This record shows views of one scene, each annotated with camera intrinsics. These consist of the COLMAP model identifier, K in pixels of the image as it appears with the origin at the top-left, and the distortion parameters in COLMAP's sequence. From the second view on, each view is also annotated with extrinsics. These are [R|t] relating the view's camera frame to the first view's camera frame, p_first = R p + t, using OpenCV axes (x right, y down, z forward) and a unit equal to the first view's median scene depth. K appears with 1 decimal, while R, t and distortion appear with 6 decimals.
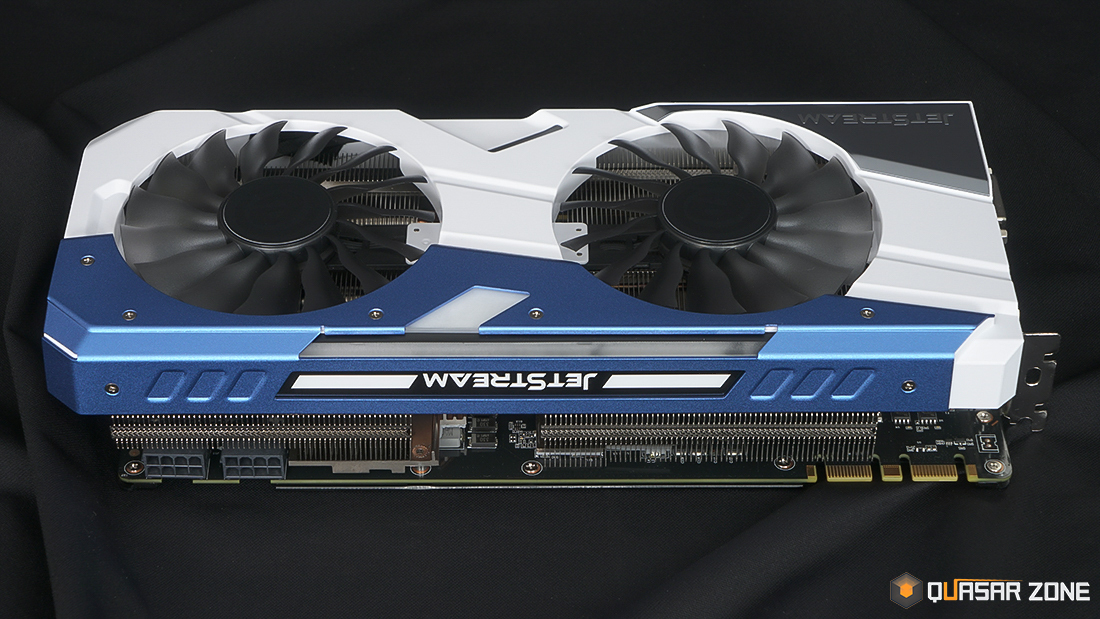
lens RADIAL K [[2490.7, 0, 545.4], [0, 2490.7, 310.2], [0, 0, 1]] dist [-0.019384, 0.000000]
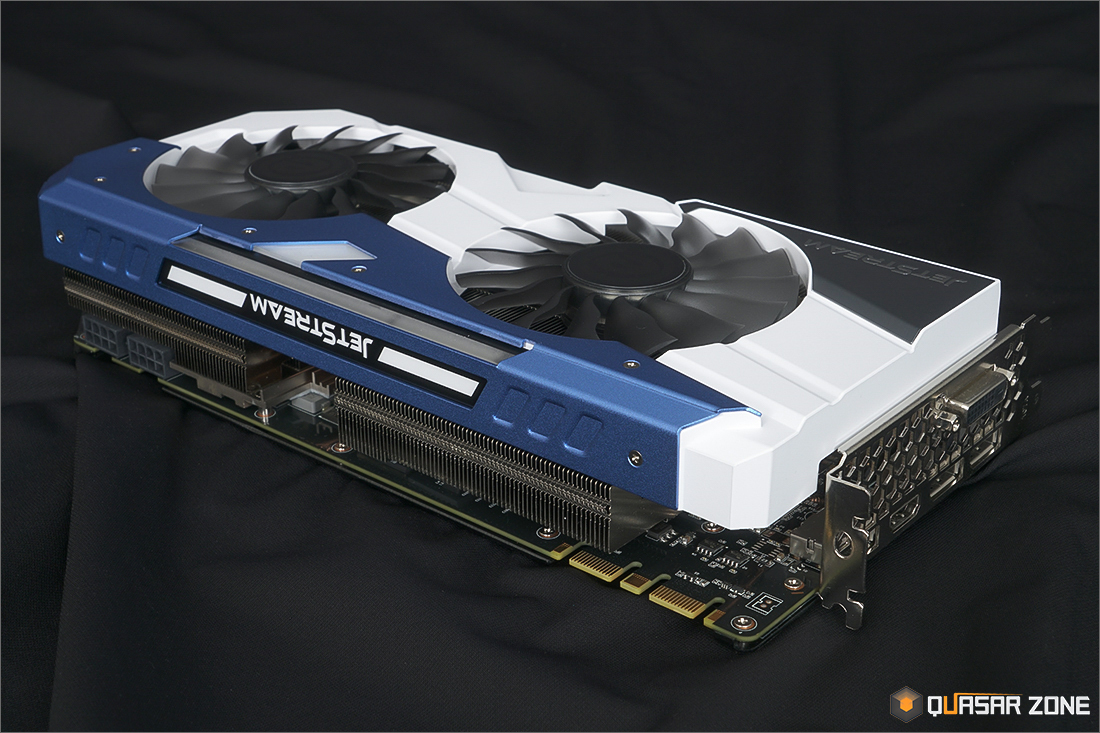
lens RADIAL K [[1679.7, 0, 549.4], [0, 1679.7, 363.0], [0, 0, 1]] dist [0.150198, 0.000000]
pose [[0.758317, 0.274468, -0.591289, 0.445971], [-0.409718, 0.906169, -0.104825, 0.072020], [0.507037, 0.321752, 0.799618, 0.527671]]
